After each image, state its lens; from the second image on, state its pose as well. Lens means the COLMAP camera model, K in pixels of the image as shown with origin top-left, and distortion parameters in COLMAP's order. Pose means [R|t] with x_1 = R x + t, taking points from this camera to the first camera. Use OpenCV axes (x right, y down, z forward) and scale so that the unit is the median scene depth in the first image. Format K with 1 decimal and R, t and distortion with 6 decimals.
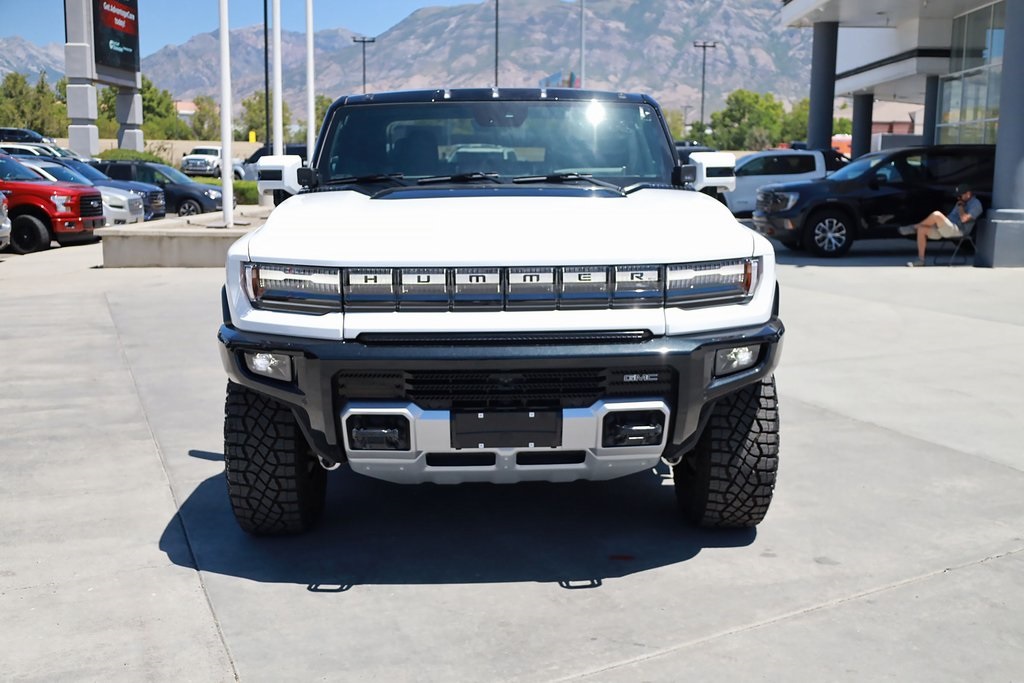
lens RADIAL K [[1105.8, 0, 506.8], [0, 1105.8, 348.5], [0, 0, 1]] dist [0.005430, 0.000000]
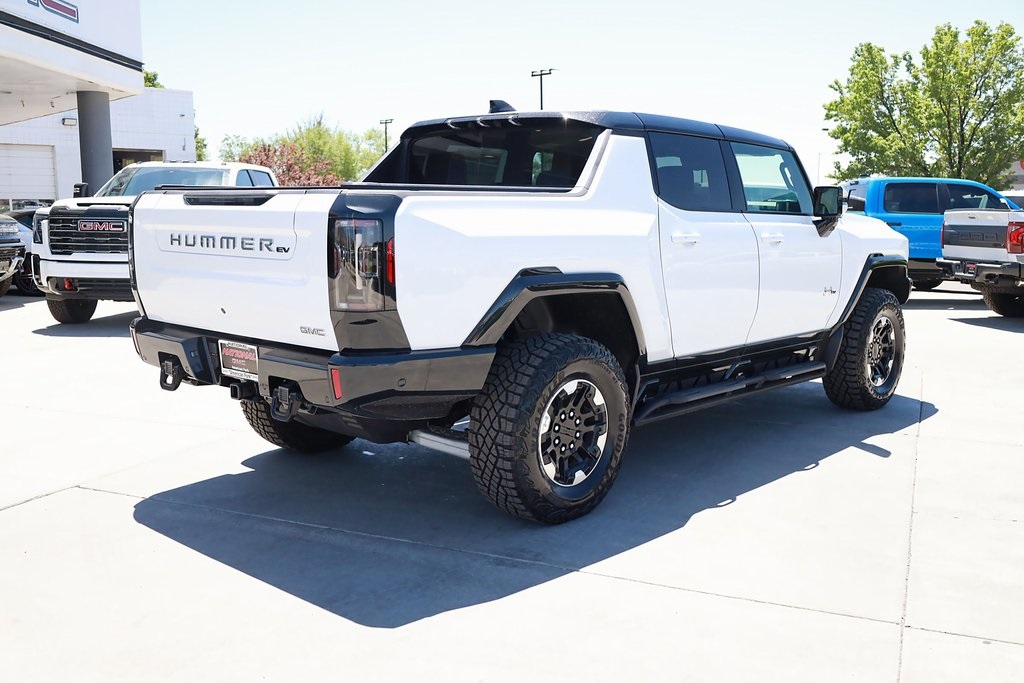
lens RADIAL K [[979.6, 0, 514.4], [0, 979.6, 333.8], [0, 0, 1]] dist [0.008618, 0.000000]
pose [[-0.705242, -0.091328, 0.703060, -1.002214], [0.111957, 0.964879, 0.237642, -0.418321], [-0.700071, 0.246307, -0.670249, 2.696548]]
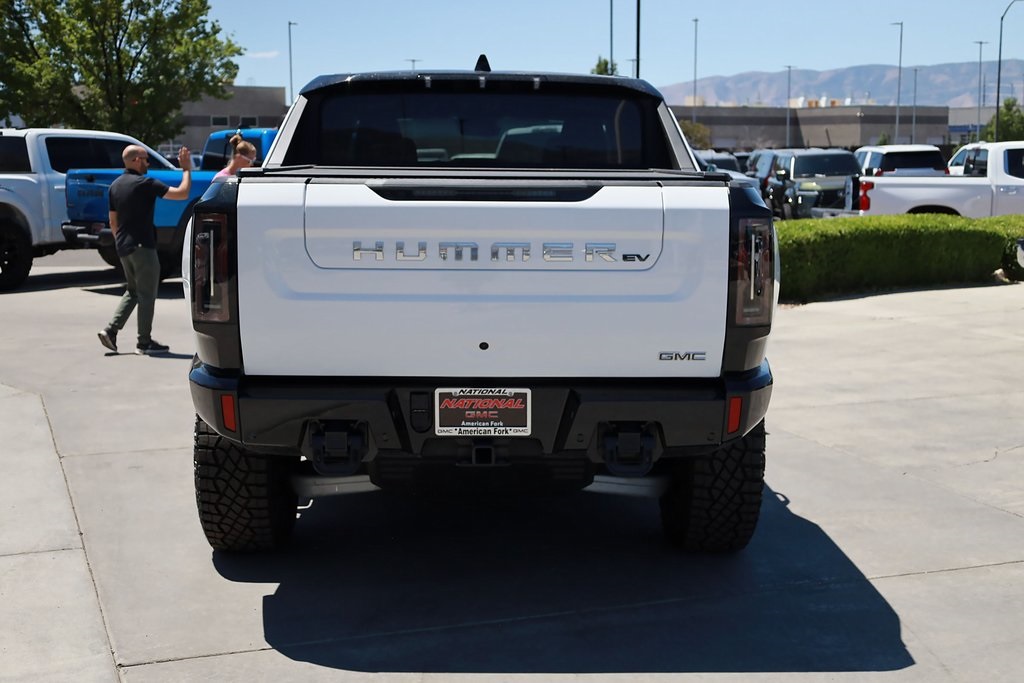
lens RADIAL K [[1310.7, 0, 514.7], [0, 1310.7, 339.1], [0, 0, 1]] dist [0.019529, 0.000000]
pose [[-0.999765, -0.005053, 0.021073, -0.096170], [0.001372, 0.955723, 0.294265, -0.530526], [-0.021627, 0.294225, -0.955492, 3.169336]]
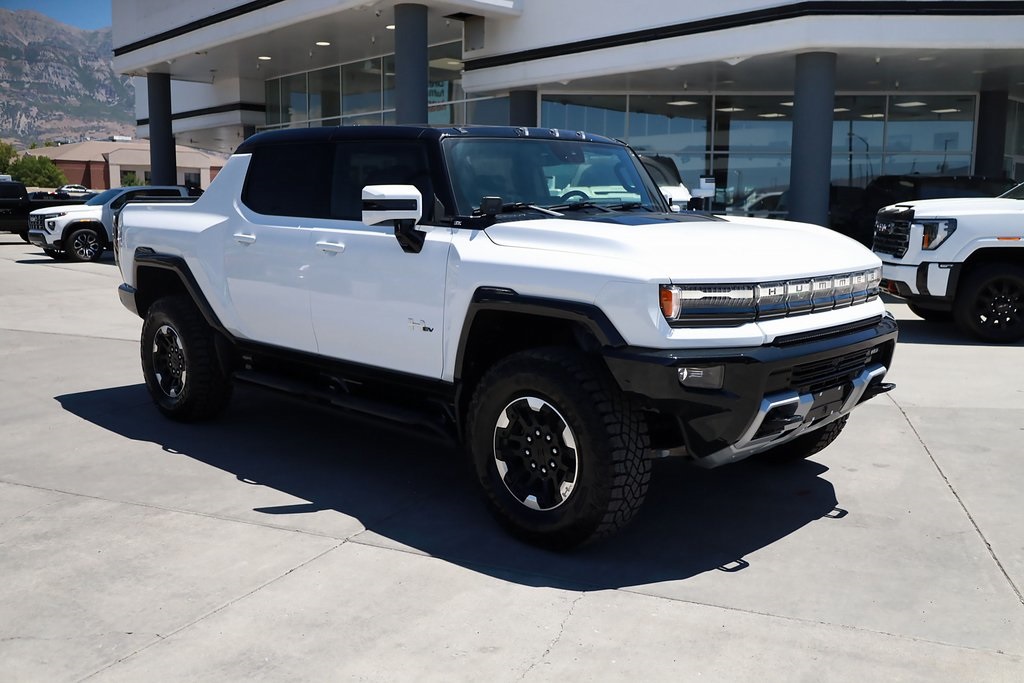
lens RADIAL K [[937.6, 0, 514.4], [0, 937.6, 339.9], [0, 0, 1]] dist [-0.008690, 0.000000]
pose [[0.726054, -0.097336, 0.680714, -0.929957], [0.107483, 0.993828, 0.027466, -0.062955], [-0.679186, 0.053223, 0.732034, 0.423051]]
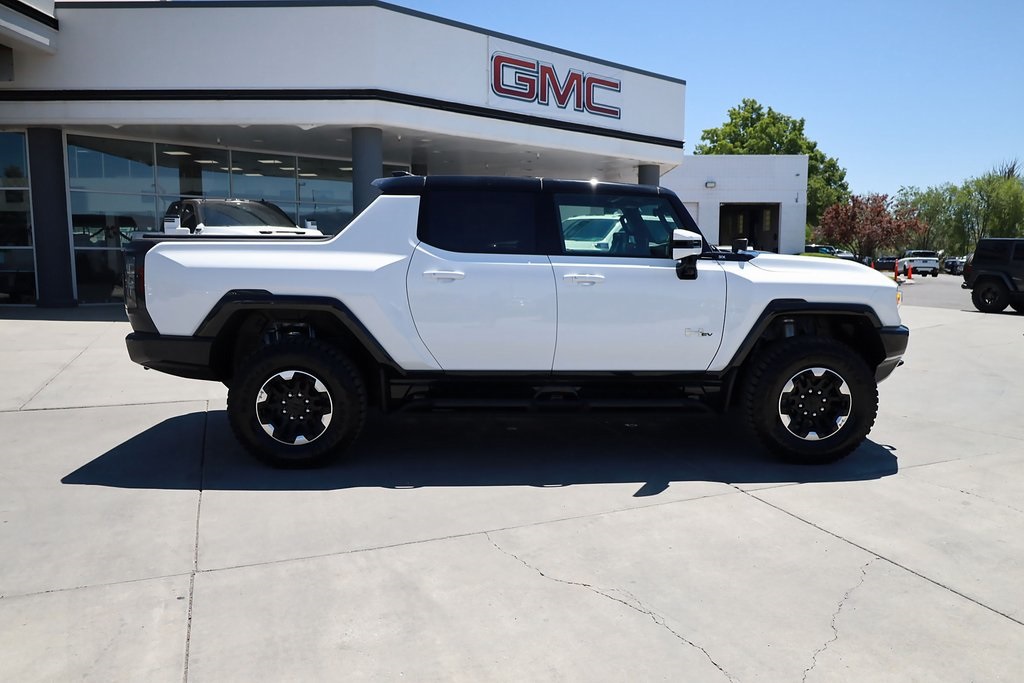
lens RADIAL K [[765.8, 0, 516.3], [0, 765.8, 332.4], [0, 0, 1]] dist [-0.014911, -0.005369]
pose [[-0.006473, -0.114365, 0.993418, -1.473314], [0.154607, 0.981378, 0.113987, -0.246052], [-0.987955, 0.154327, 0.011329, 1.576506]]
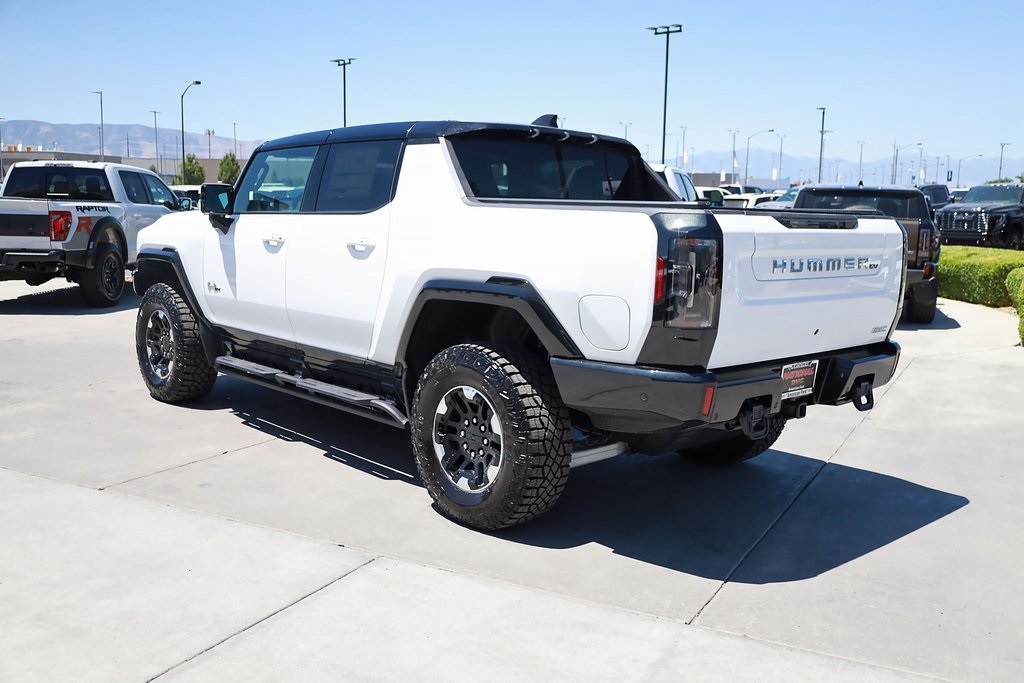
lens RADIAL K [[937.6, 0, 513.6], [0, 937.6, 335.1], [0, 0, 1]] dist [-0.008690, 0.000000]
pose [[-0.759066, 0.067551, -0.647499, 0.854915], [-0.132280, 0.957850, 0.255002, -0.441667], [0.637433, 0.279215, -0.718136, 2.730297]]
